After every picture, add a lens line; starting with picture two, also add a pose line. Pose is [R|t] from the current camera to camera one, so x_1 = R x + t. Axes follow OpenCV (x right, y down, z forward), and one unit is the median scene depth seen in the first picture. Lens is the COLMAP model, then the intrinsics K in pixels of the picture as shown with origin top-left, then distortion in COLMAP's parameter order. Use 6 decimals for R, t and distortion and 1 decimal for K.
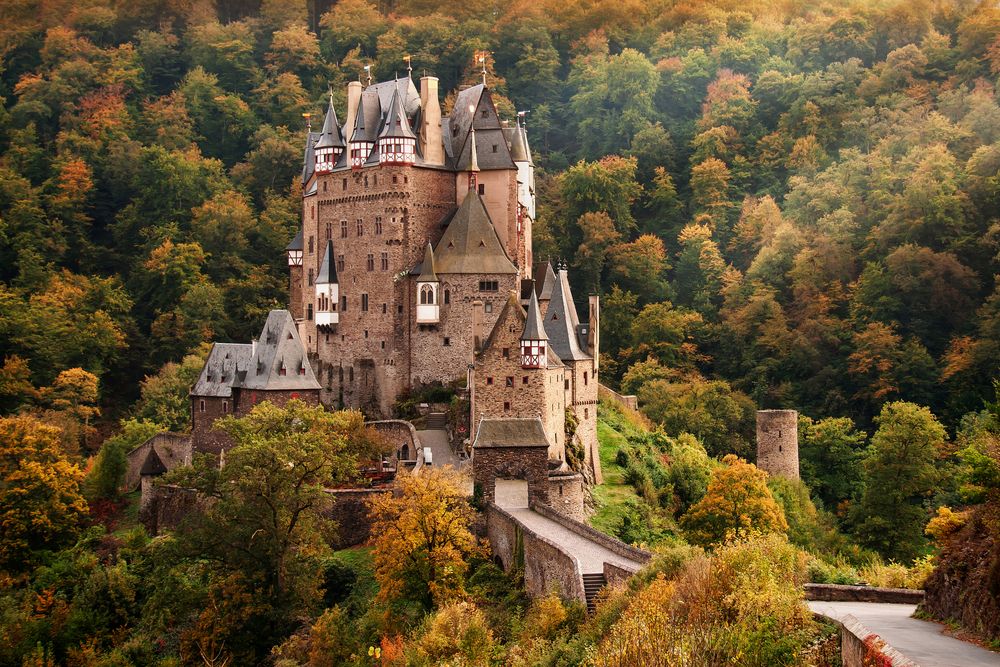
lens RADIAL K [[1760.9, 0, 500.0], [0, 1760.9, 333.5], [0, 0, 1]] dist [-0.254757, -0.077282]
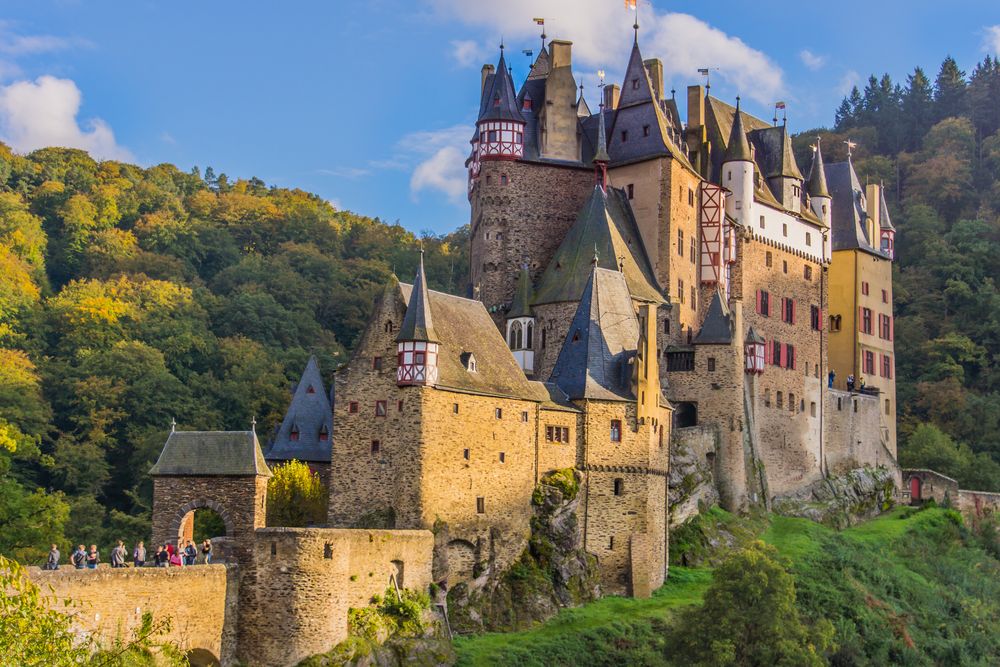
lens RADIAL K [[1760.9, 0, 500.0], [0, 1760.9, 333.5], [0, 0, 1]] dist [-0.254757, -0.077282]
pose [[0.823264, -0.049508, -0.565495, 0.347100], [-0.040838, 0.988443, -0.145989, 0.079010], [0.566188, 0.143281, 0.811728, 0.431609]]
